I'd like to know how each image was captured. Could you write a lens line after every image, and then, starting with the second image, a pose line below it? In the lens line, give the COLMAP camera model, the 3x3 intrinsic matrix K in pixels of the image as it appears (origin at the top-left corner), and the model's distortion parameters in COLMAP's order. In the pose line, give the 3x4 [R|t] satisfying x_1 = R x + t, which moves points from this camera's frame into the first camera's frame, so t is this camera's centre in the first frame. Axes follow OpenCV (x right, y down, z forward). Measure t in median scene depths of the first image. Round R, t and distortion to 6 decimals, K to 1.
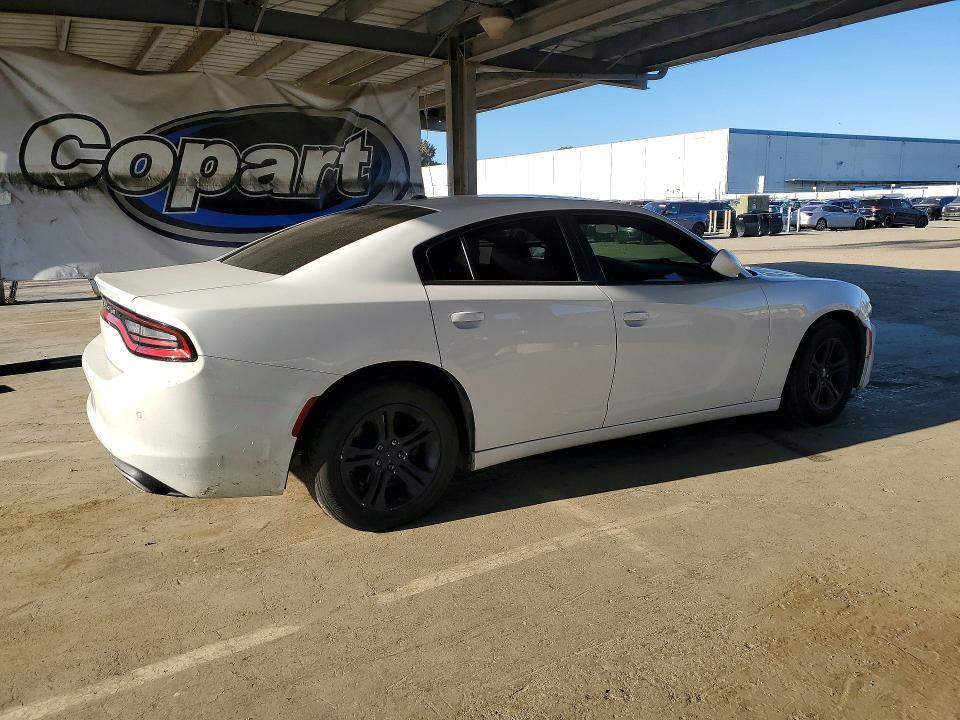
lens RADIAL K [[734.4, 0, 480.0], [0, 734.4, 360.0], [0, 0, 1]] dist [0.039720, -0.084145]
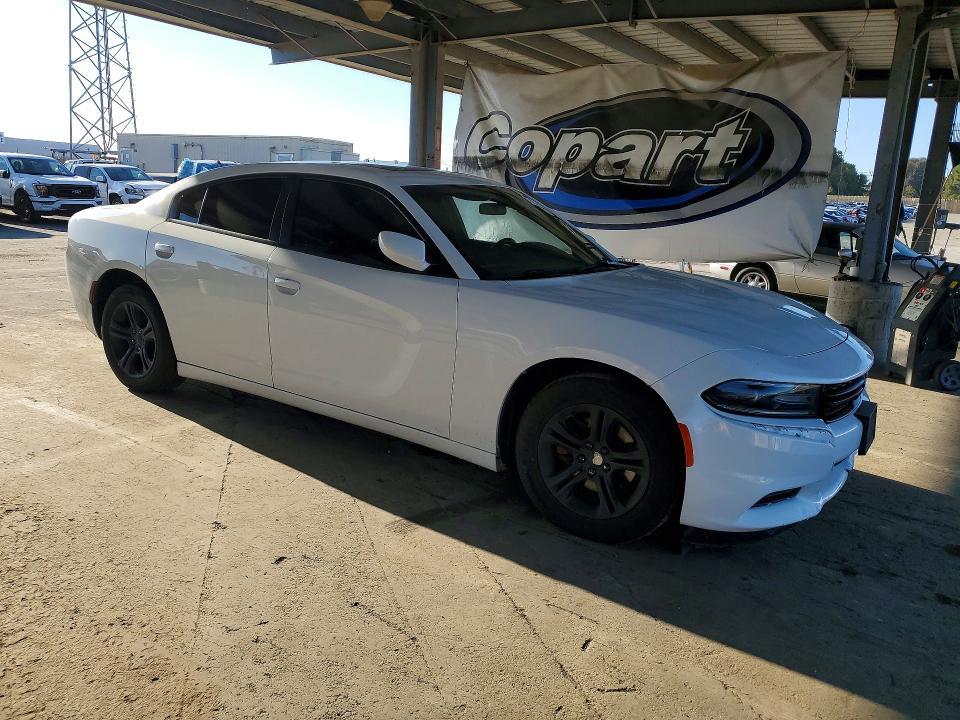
lens RADIAL K [[734.5, 0, 494.5], [0, 734.5, 356.3], [0, 0, 1]] dist [0.040772, 0.003763]
pose [[0.439990, 0.232773, -0.867309, 0.614156], [-0.242357, 0.960762, 0.134906, -0.083846], [0.864680, 0.150841, 0.479140, 0.395363]]
